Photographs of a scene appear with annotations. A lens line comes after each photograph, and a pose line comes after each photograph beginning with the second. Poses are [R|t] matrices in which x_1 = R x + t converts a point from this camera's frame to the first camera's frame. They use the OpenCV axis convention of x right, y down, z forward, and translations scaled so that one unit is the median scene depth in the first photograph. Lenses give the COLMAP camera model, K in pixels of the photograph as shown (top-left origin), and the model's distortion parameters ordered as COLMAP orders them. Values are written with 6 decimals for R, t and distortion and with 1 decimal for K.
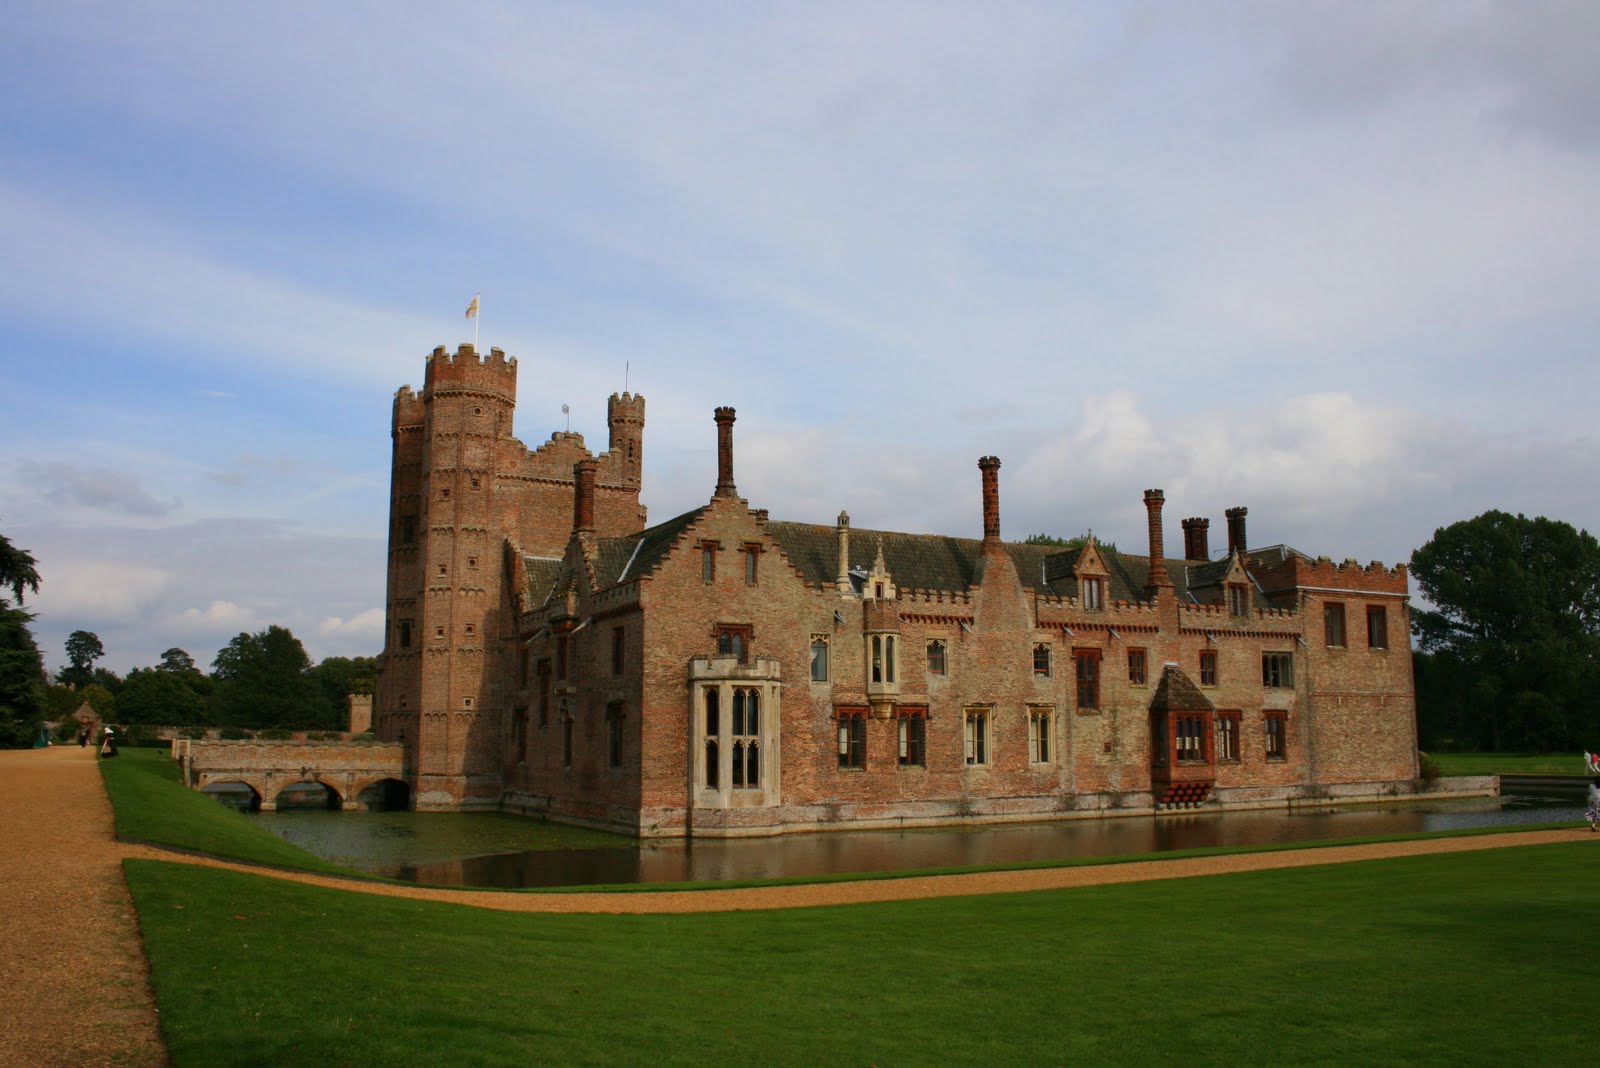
lens RADIAL K [[1305.5, 0, 807.2], [0, 1305.5, 558.3], [0, 0, 1]] dist [-0.167031, 0.190582]
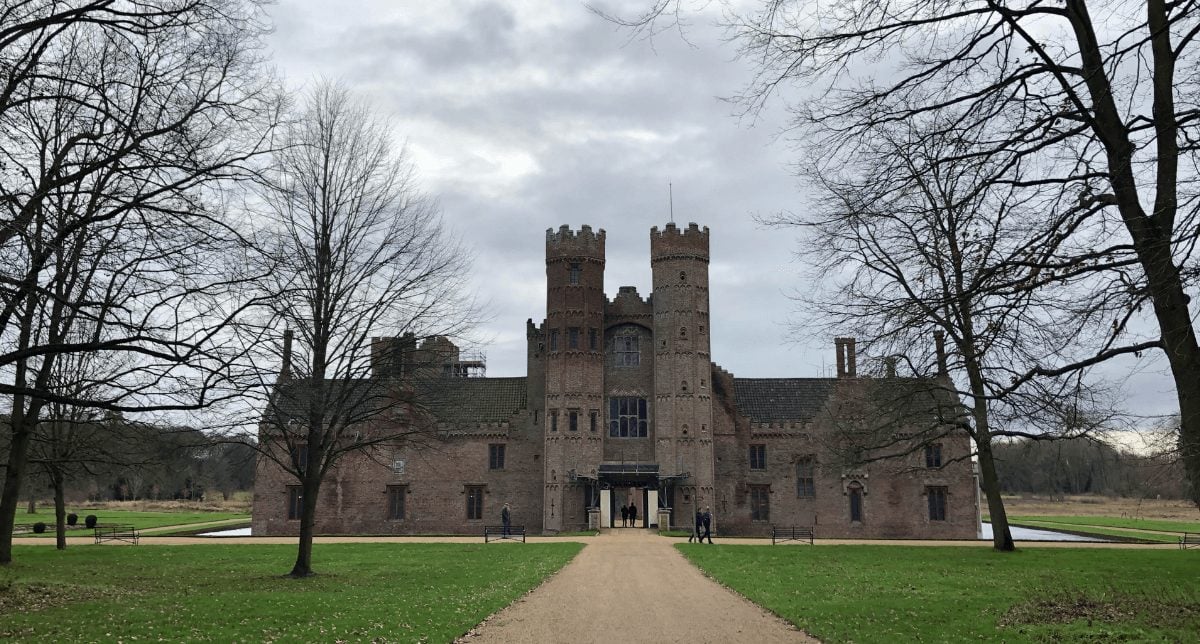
lens RADIAL K [[978.2, 0, 597.3], [0, 978.2, 260.8], [0, 0, 1]] dist [0.154950, -0.445729]
pose [[0.506986, 0.191929, 0.840315, -1.387184], [-0.121610, 0.981070, -0.150707, 0.058561], [-0.853332, -0.025785, 0.520729, 0.584083]]
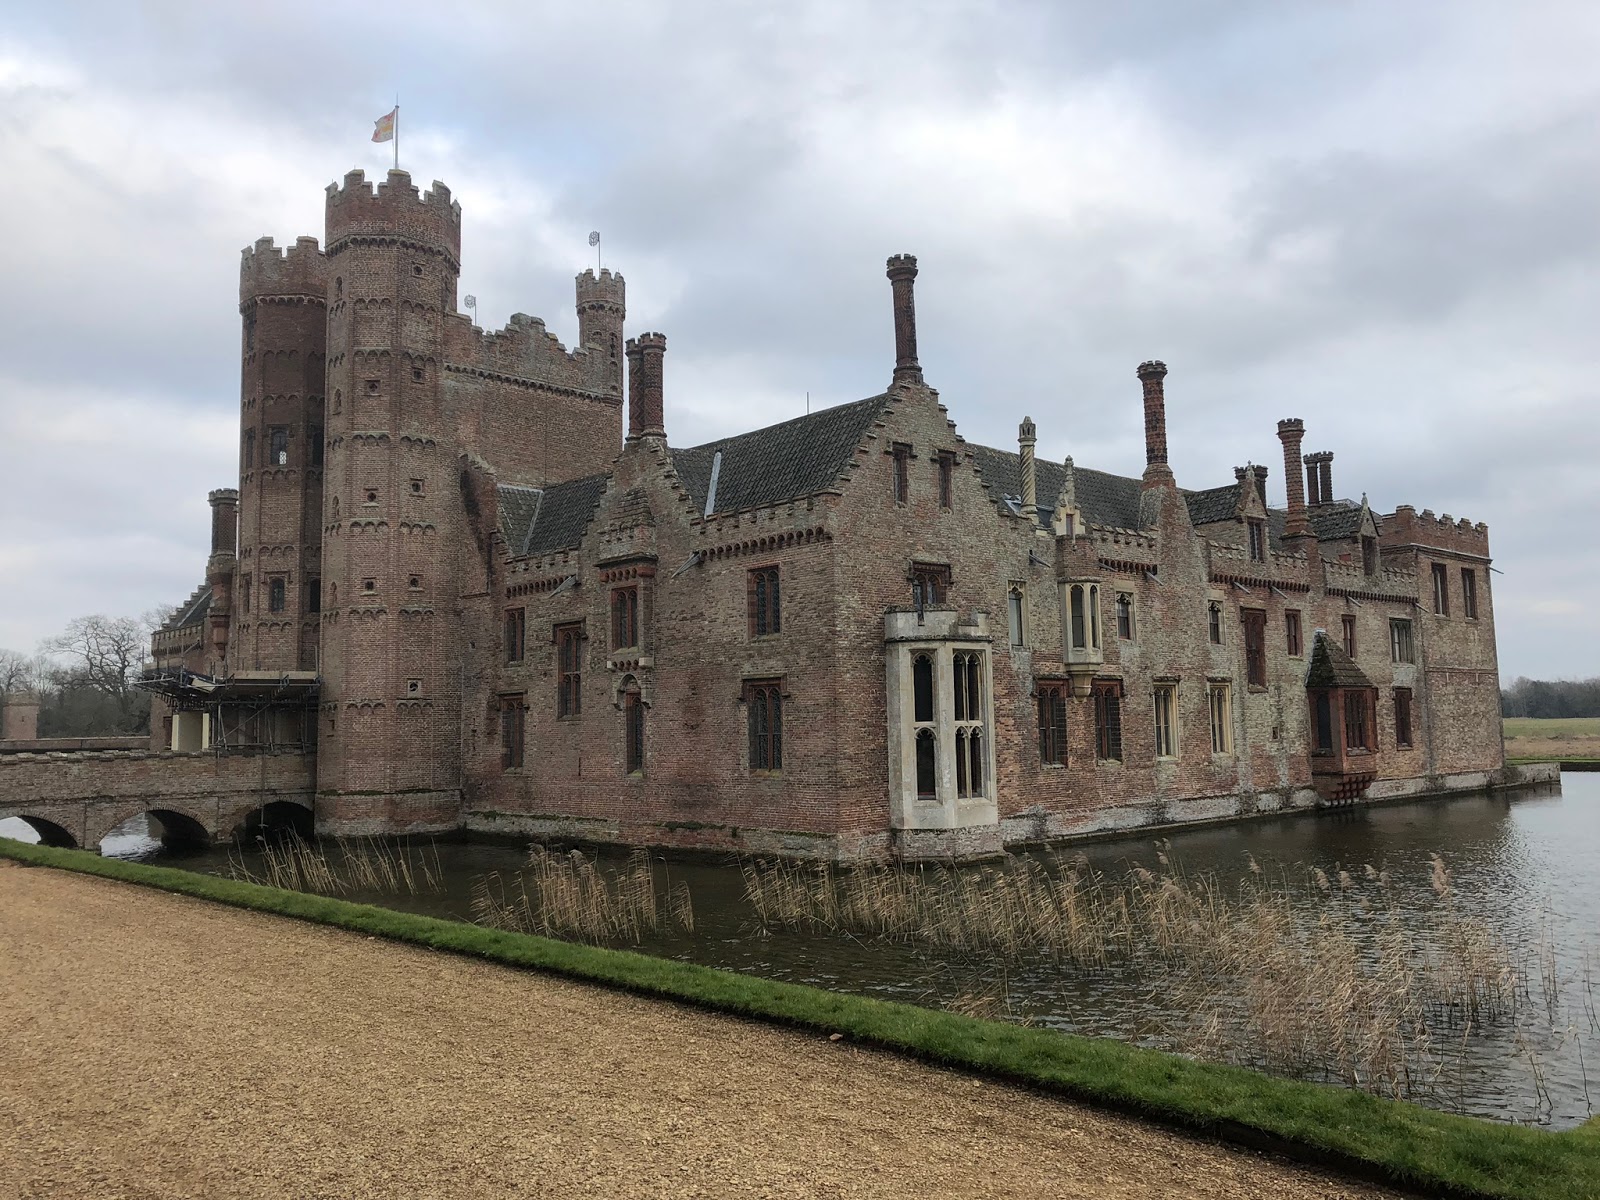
lens RADIAL K [[1283.3, 0, 802.9], [0, 1283.3, 595.7], [0, 0, 1]] dist [0.125026, -0.314204]
pose [[0.968293, 0.007522, 0.249704, -0.251838], [-0.016078, 0.999351, 0.032245, 0.039320], [-0.249299, -0.035237, 0.967785, 0.290717]]
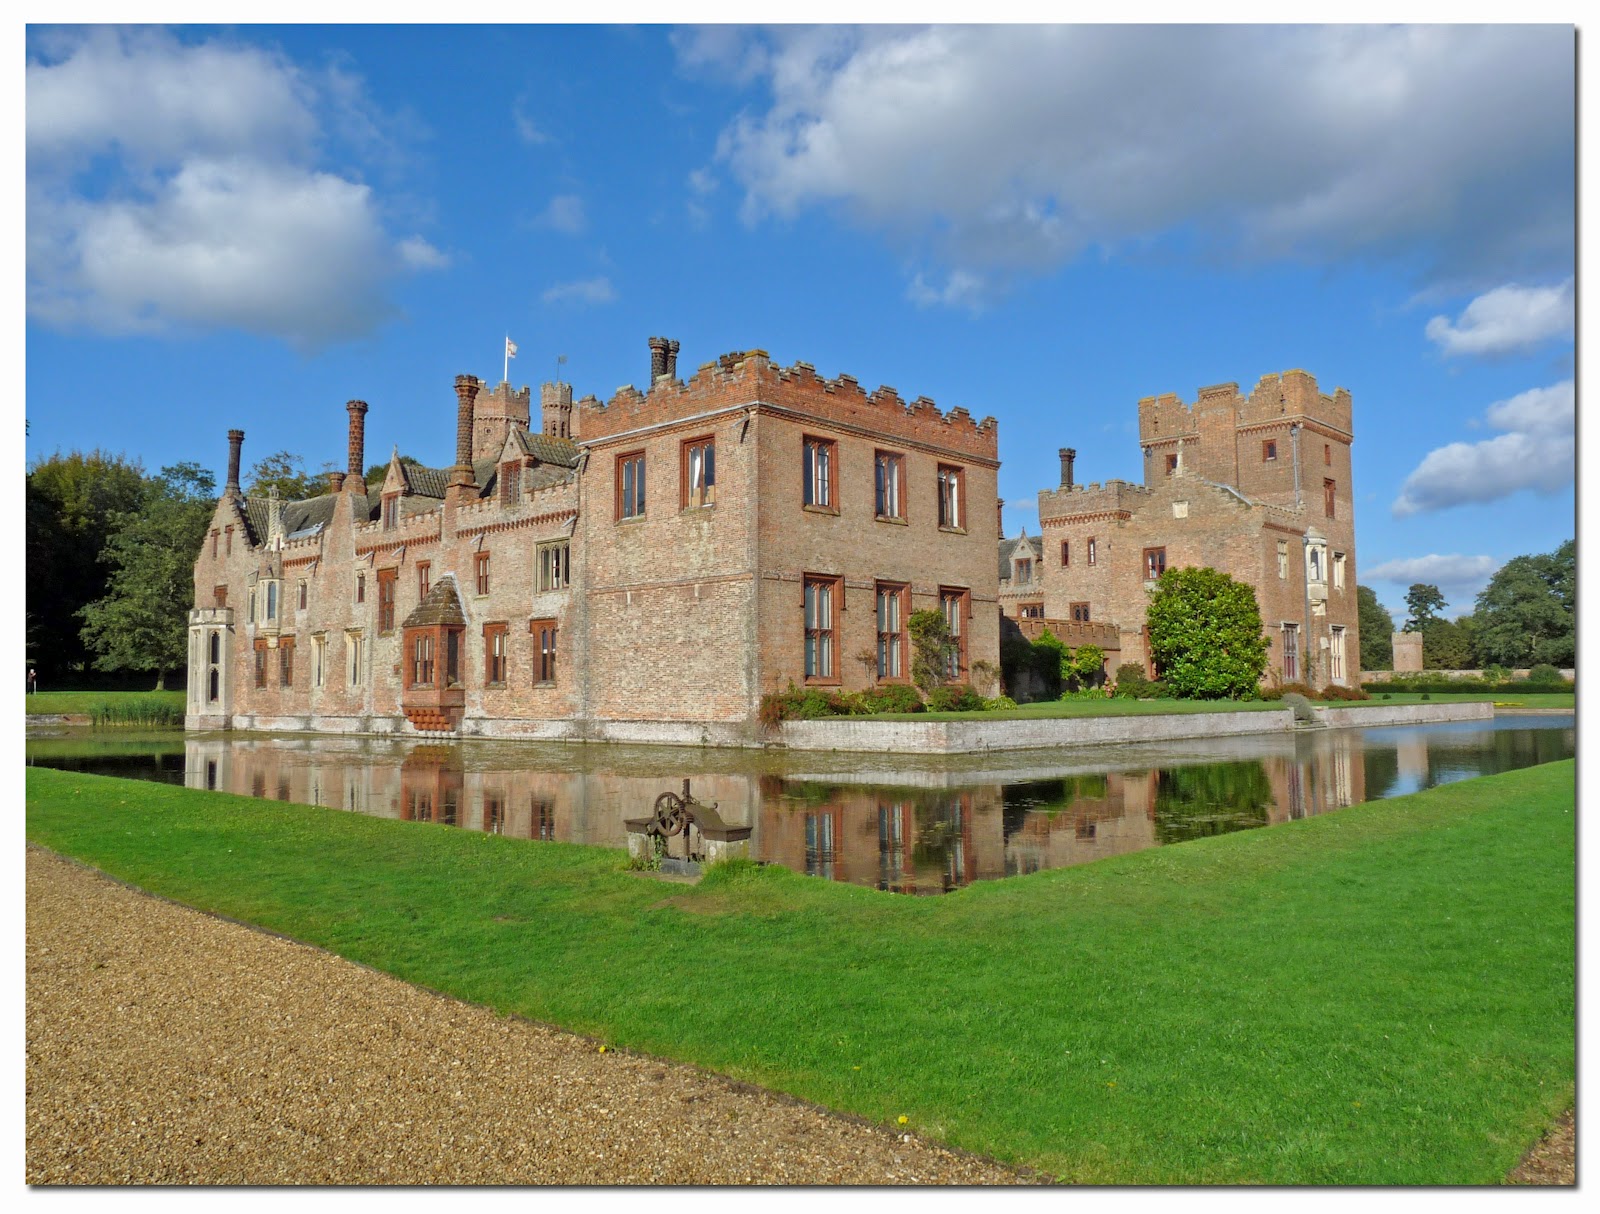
lens RADIAL K [[1239.8, 0, 794.1], [0, 1239.8, 601.9], [0, 0, 1]] dist [-0.006506, -0.009893]
pose [[0.310300, -0.070902, -0.947991, 1.189060], [0.136880, 0.990156, -0.029252, 0.162315], [0.940733, -0.120684, 0.316950, 0.981323]]
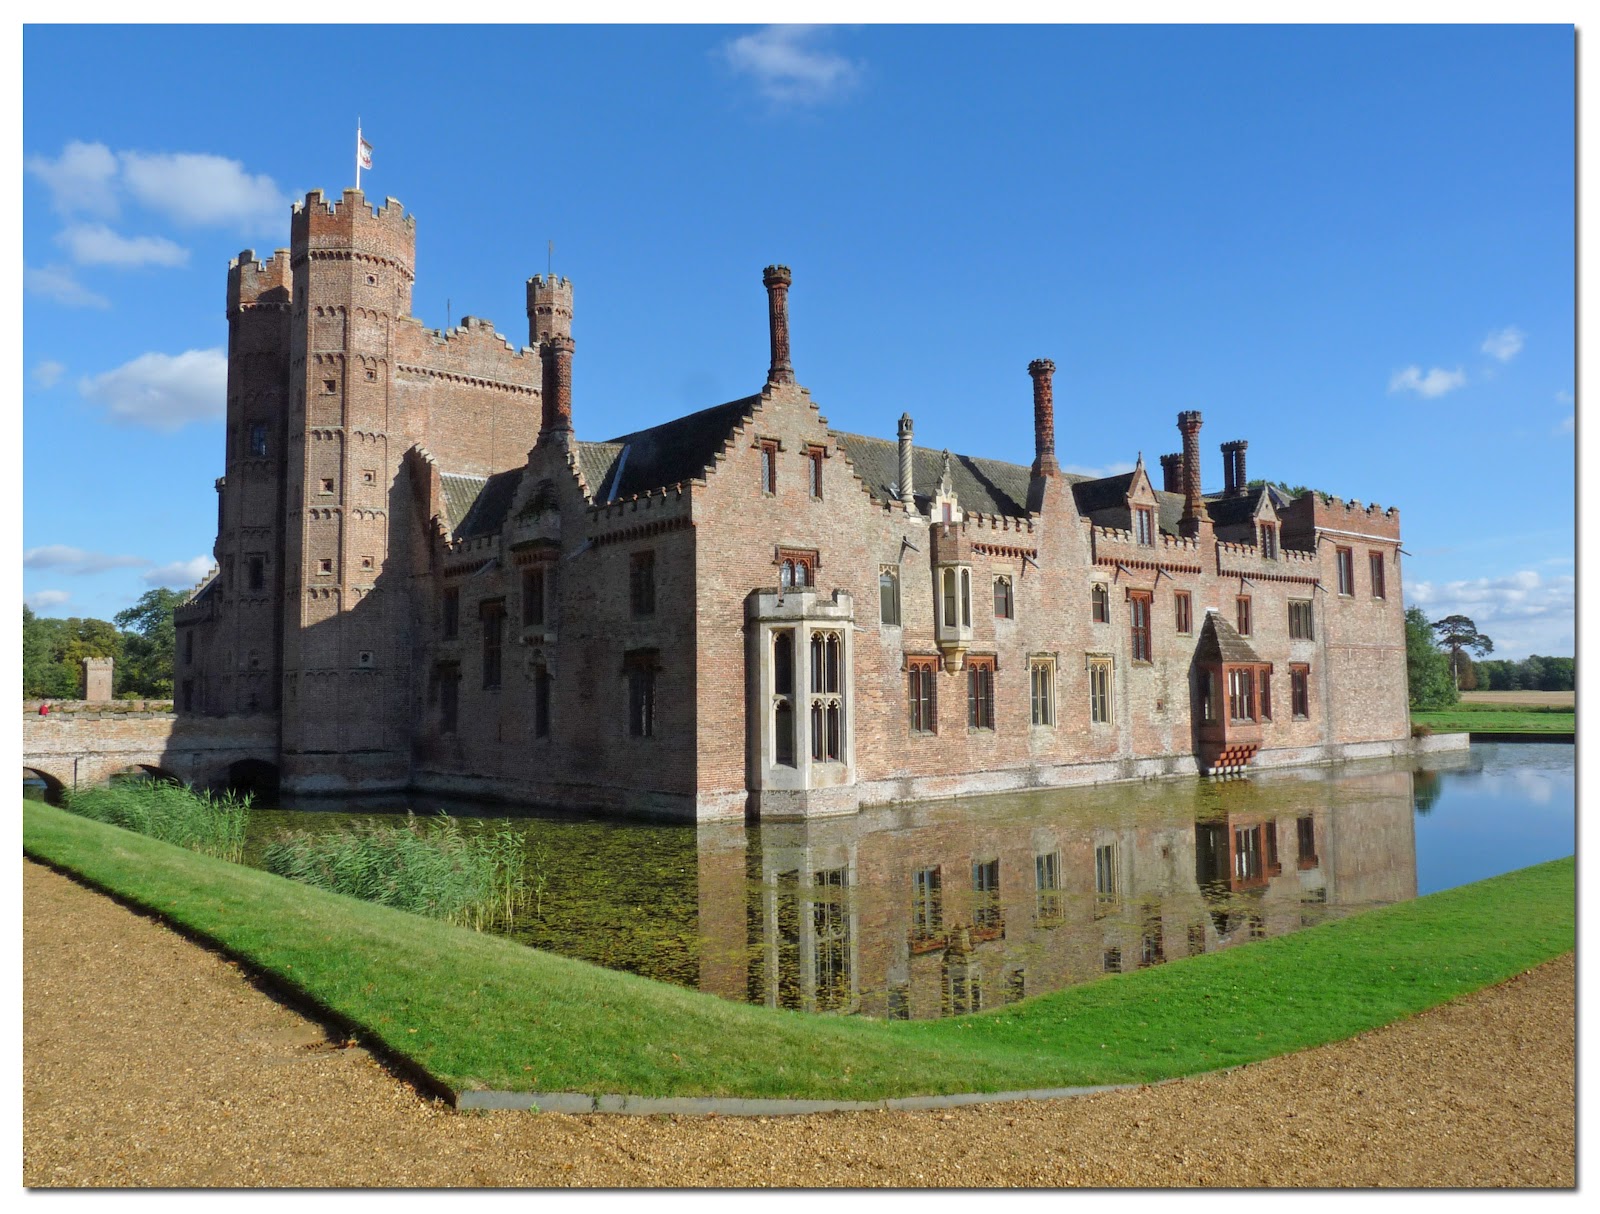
lens RADIAL K [[1239.8, 0, 794.1], [0, 1239.8, 601.9], [0, 0, 1]] dist [-0.006506, -0.009893]
pose [[0.978131, 0.004523, 0.207939, -0.178624], [-0.017066, 0.998138, 0.058564, 0.032788], [-0.207287, -0.060832, 0.976387, 0.240169]]
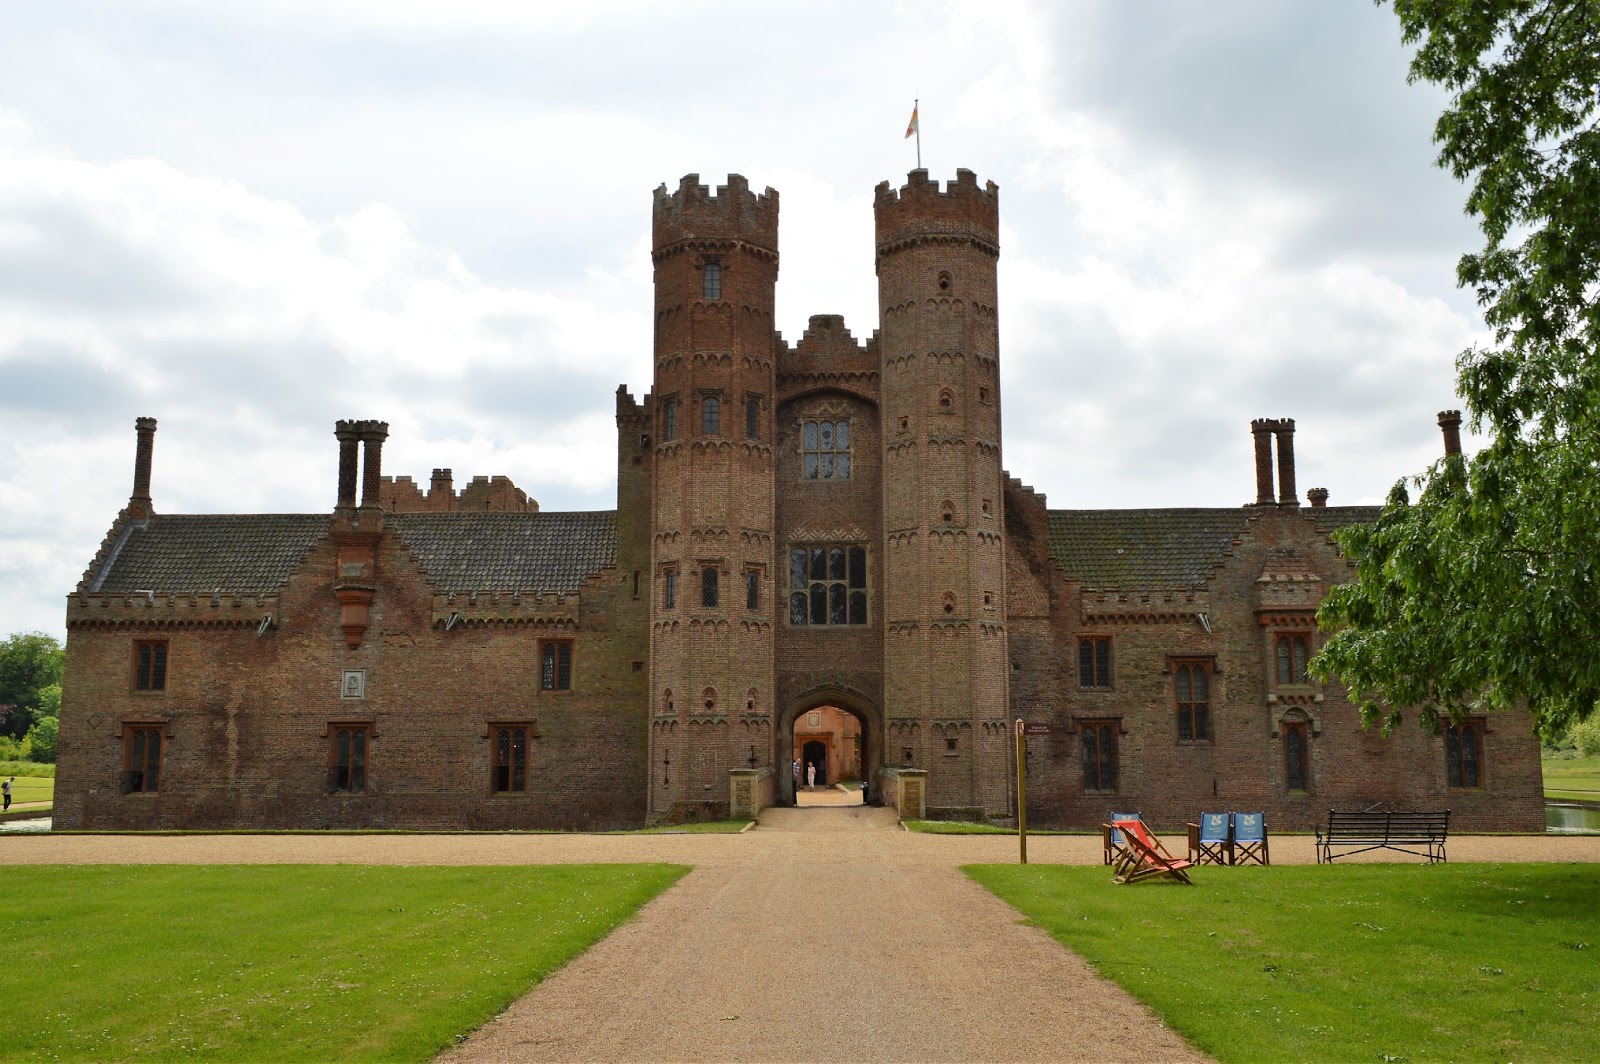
lens RADIAL K [[1335.0, 0, 798.3], [0, 1335.0, 541.4], [0, 0, 1]] dist [-0.003513, -0.004728]
pose [[0.501401, 0.126040, 0.855986, -0.999483], [-0.117351, 0.990097, -0.077048, 0.099046], [-0.857220, -0.061819, 0.511226, 0.790564]]
